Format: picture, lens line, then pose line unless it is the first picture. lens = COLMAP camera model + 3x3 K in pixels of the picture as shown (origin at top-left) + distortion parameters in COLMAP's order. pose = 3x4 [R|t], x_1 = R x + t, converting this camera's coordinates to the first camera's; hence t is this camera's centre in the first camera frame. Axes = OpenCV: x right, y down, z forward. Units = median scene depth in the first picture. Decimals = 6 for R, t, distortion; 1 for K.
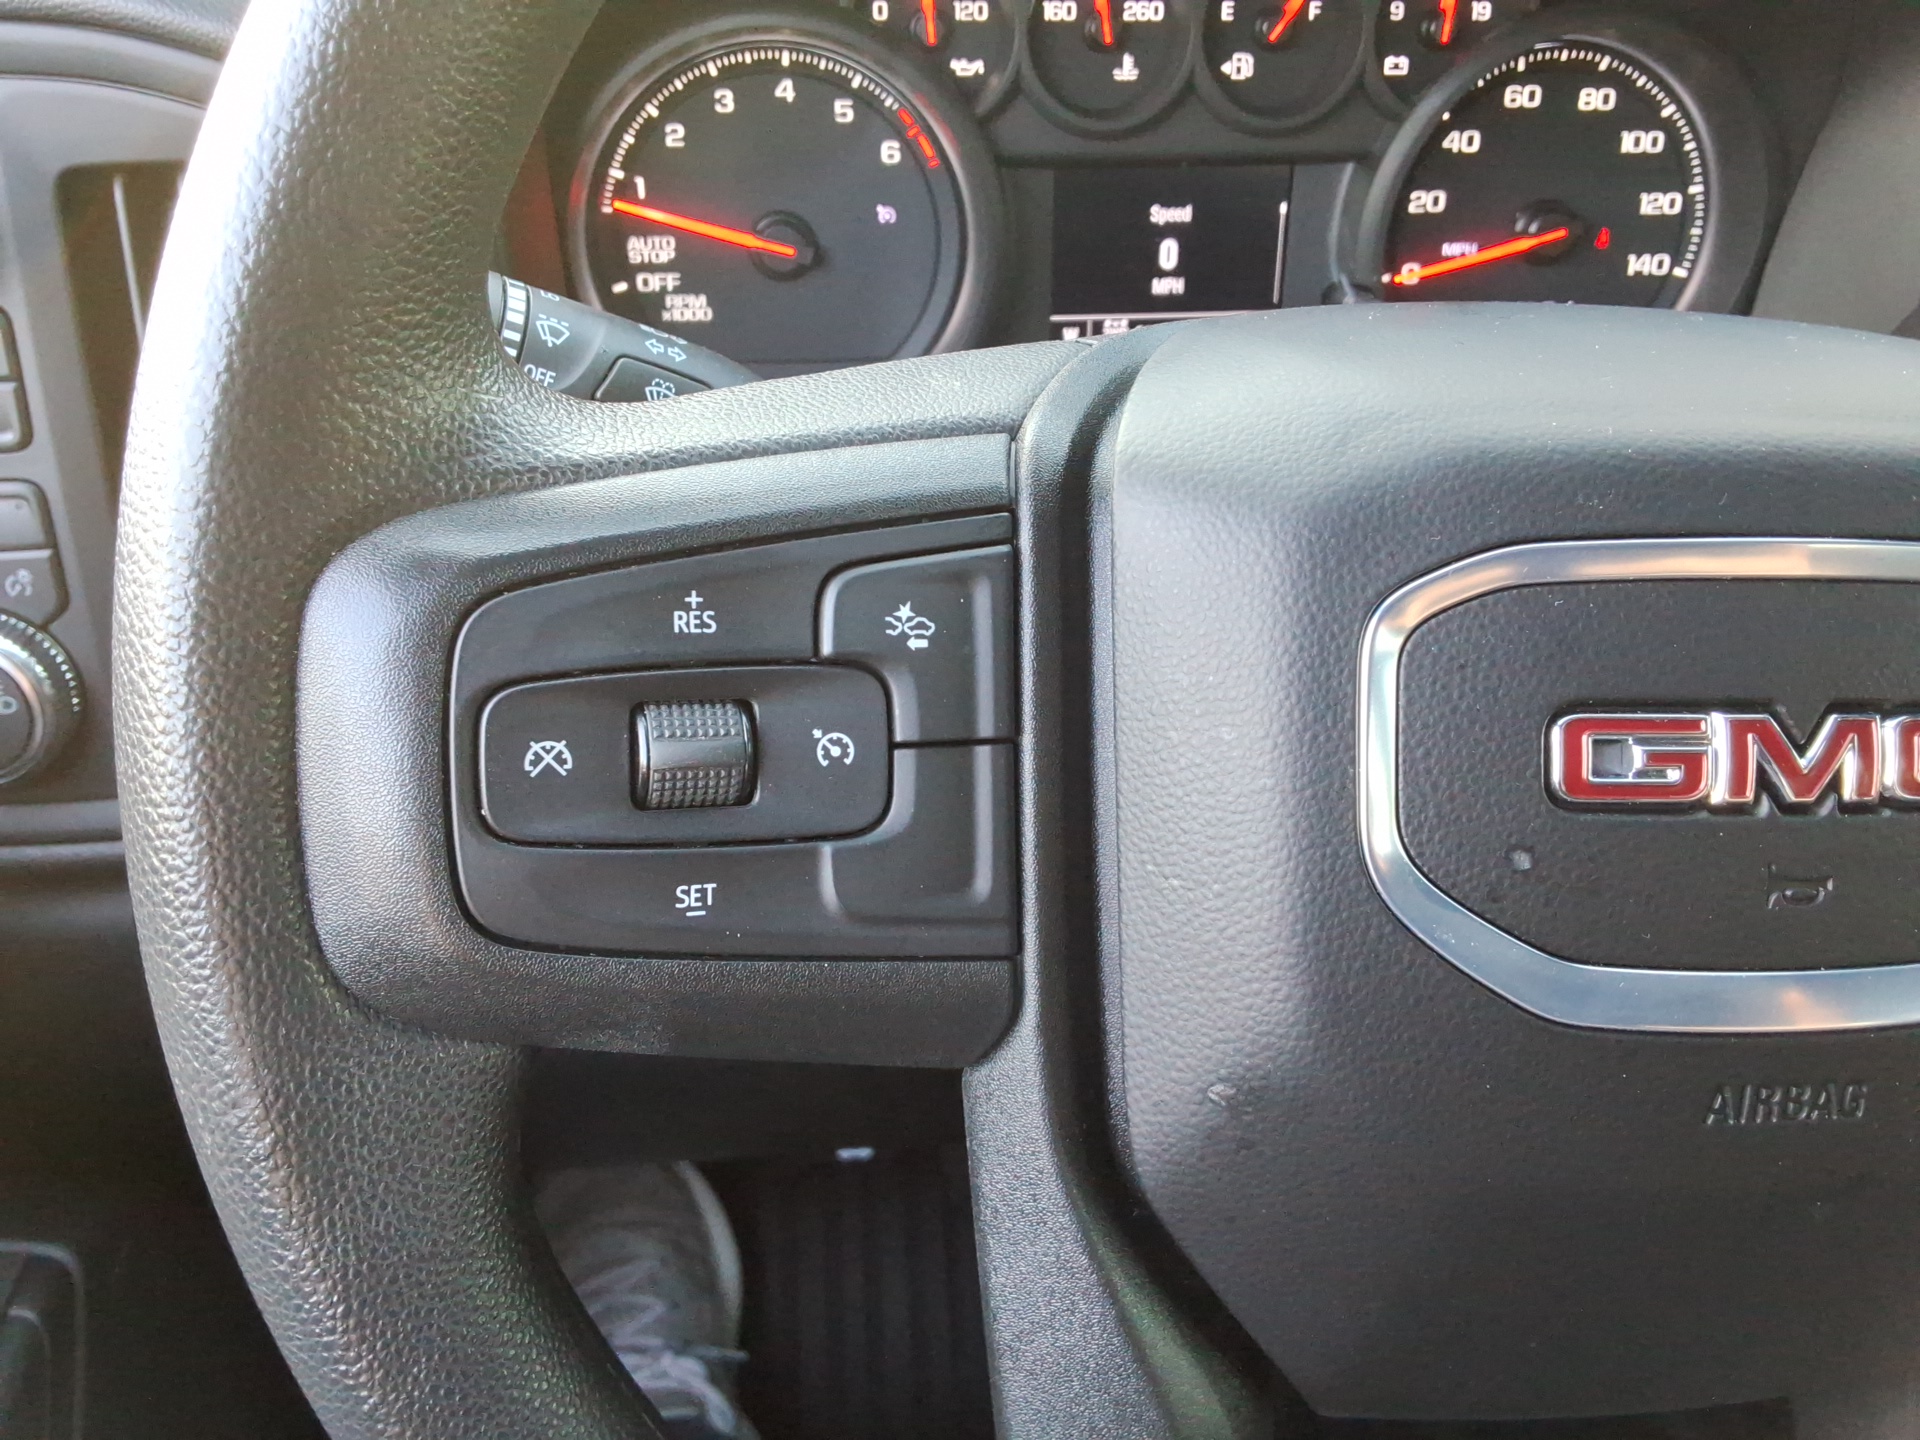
lens RADIAL K [[1550.2, 0, 963.7], [0, 1550.2, 708.4], [0, 0, 1]] dist [0.115444, -0.174352]
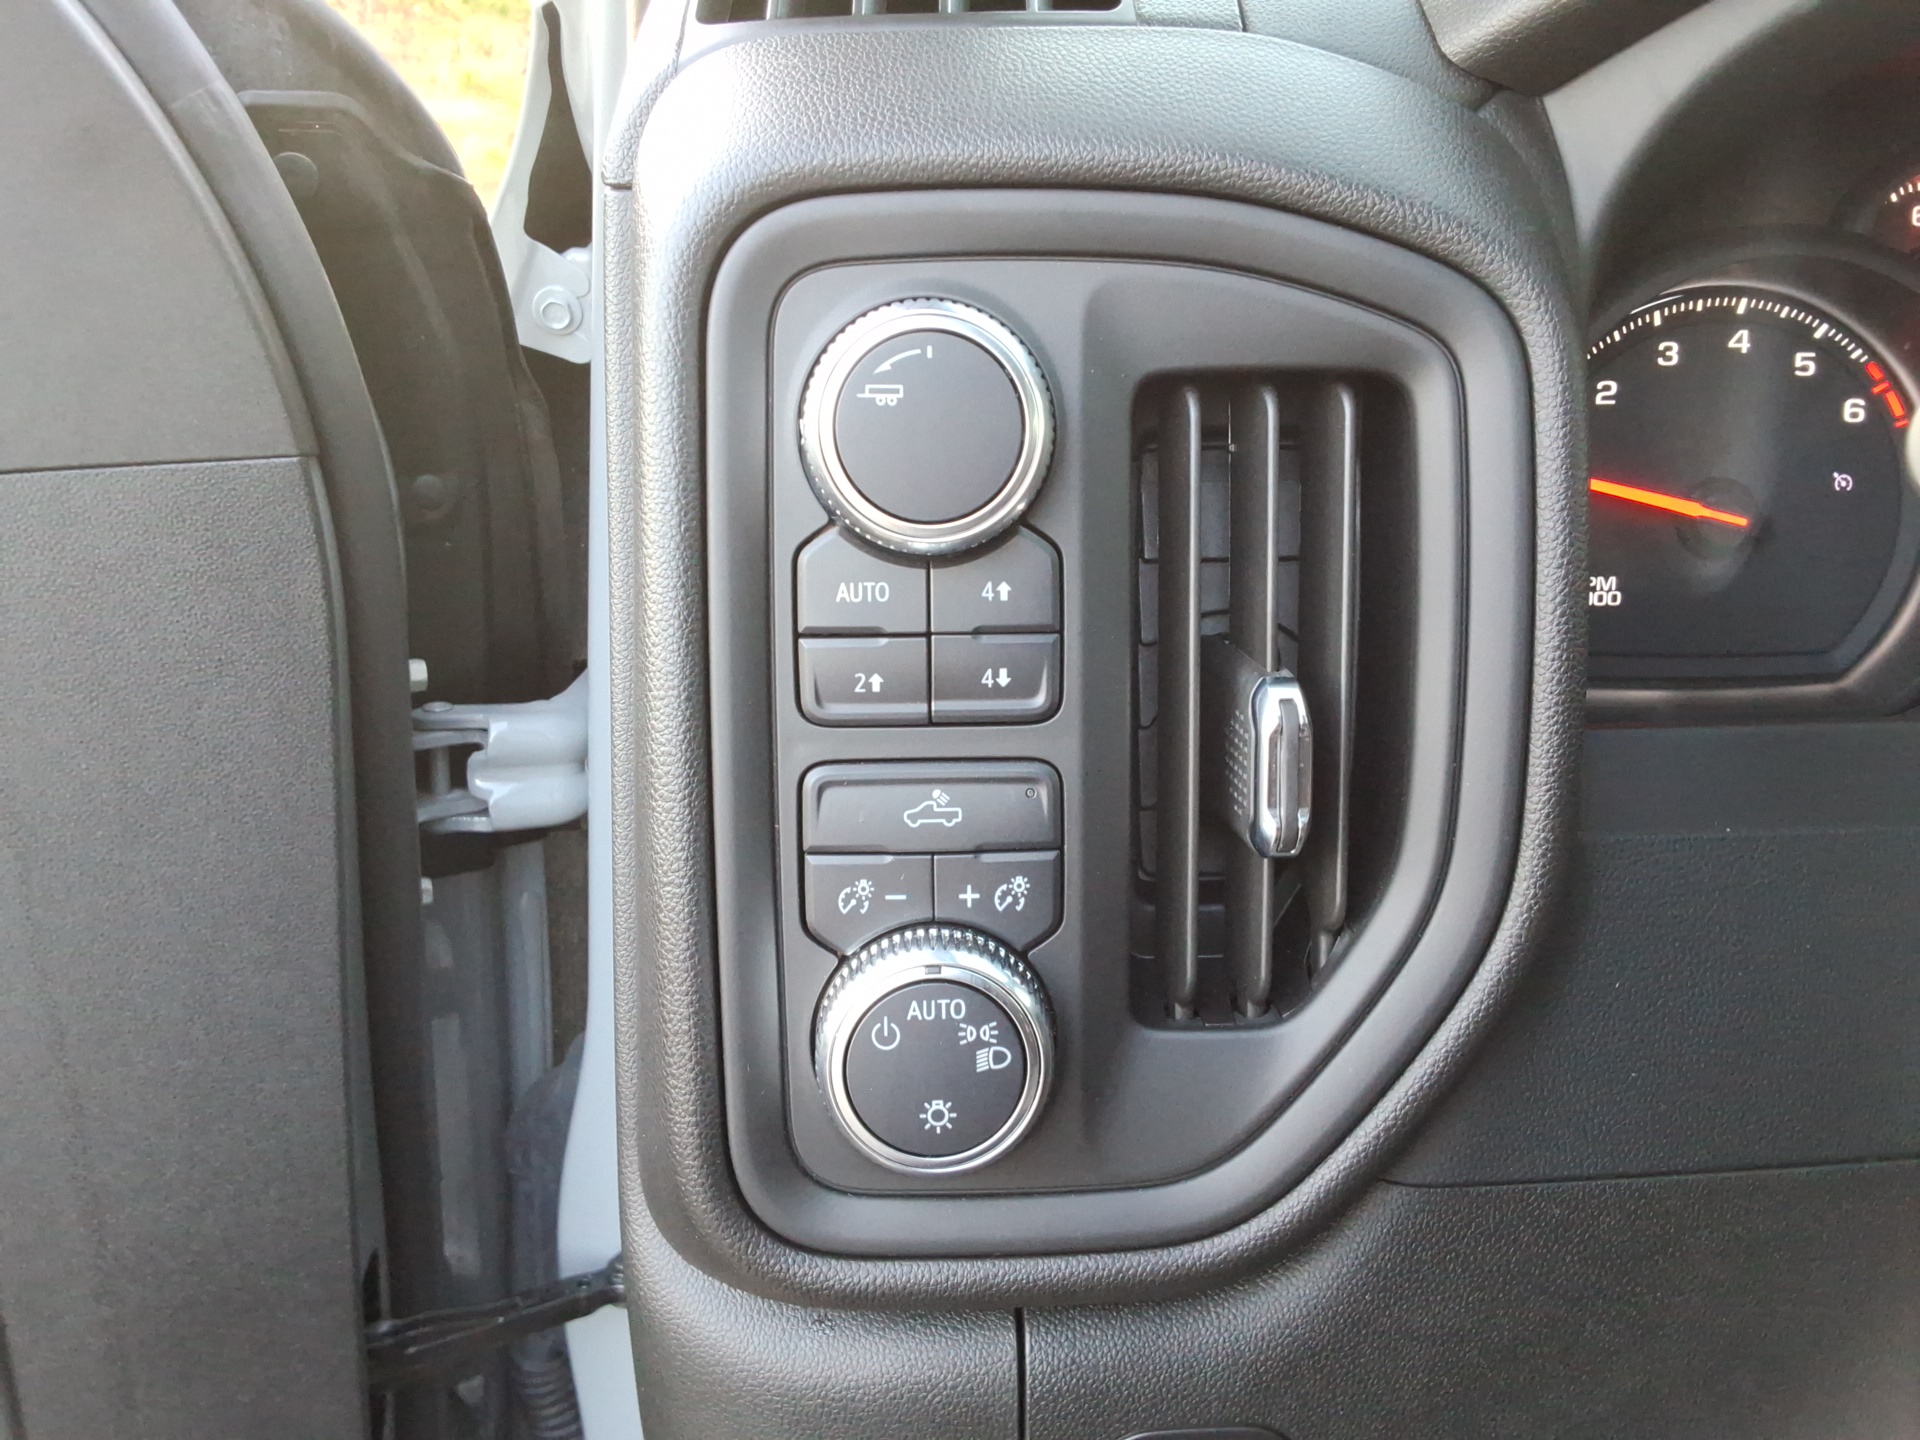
lens RADIAL K [[1550.2, 0, 969.0], [0, 1550.2, 707.4], [0, 0, 1]] dist [0.115444, -0.174352]
pose [[0.996849, 0.005269, -0.079153, -0.458392], [-0.024360, 0.969913, -0.242228, 0.013325], [0.075495, 0.243393, 0.966985, 0.196609]]
